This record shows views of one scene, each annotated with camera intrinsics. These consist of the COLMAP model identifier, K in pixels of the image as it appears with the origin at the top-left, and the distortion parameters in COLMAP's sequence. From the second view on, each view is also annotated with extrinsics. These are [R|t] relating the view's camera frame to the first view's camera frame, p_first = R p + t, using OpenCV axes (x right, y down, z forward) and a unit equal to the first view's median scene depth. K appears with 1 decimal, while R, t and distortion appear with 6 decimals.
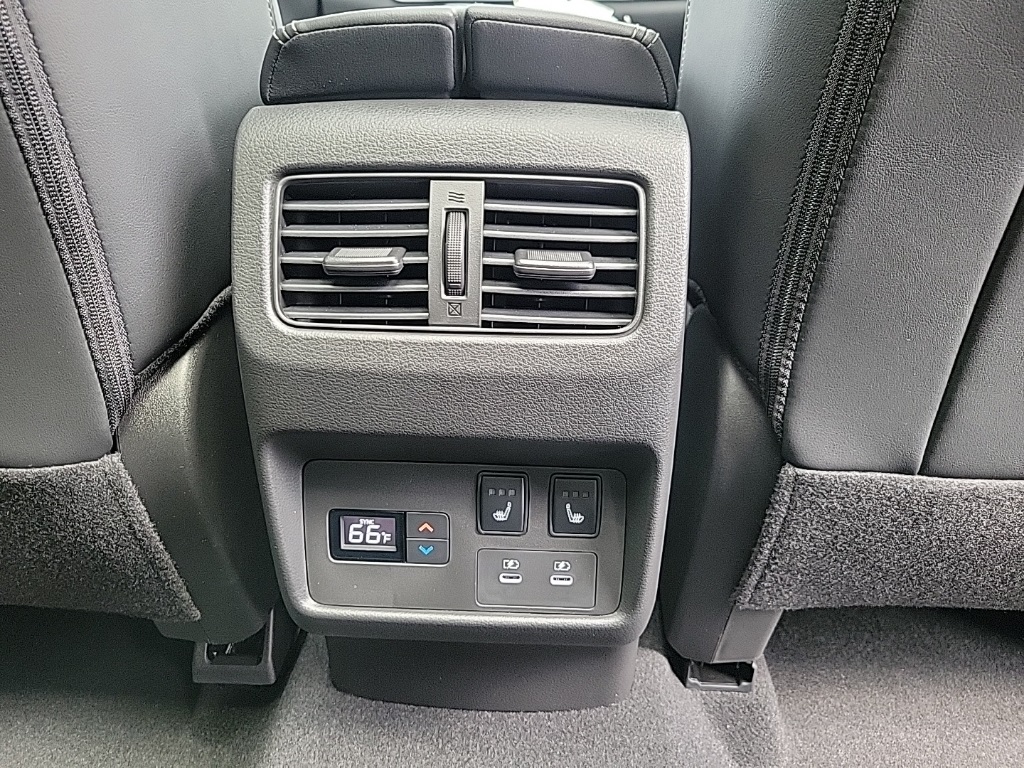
lens RADIAL K [[774.7, 0, 512.3], [0, 774.7, 388.8], [0, 0, 1]] dist [0.035851, -0.005331]
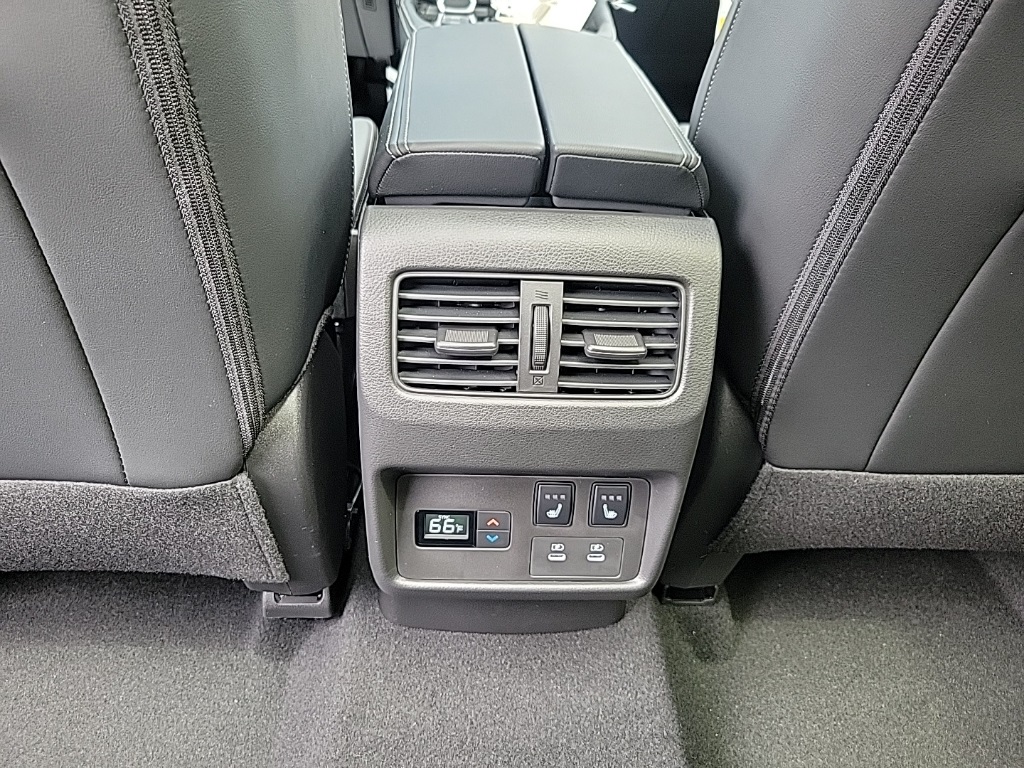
lens RADIAL K [[774.7, 0, 512.3], [0, 774.7, 388.8], [0, 0, 1]] dist [0.035851, -0.005331]
pose [[0.995424, -0.010341, 0.094994, -0.204050], [-0.005878, 0.985619, 0.168883, -0.260062], [-0.095375, -0.168668, 0.981048, -0.222914]]
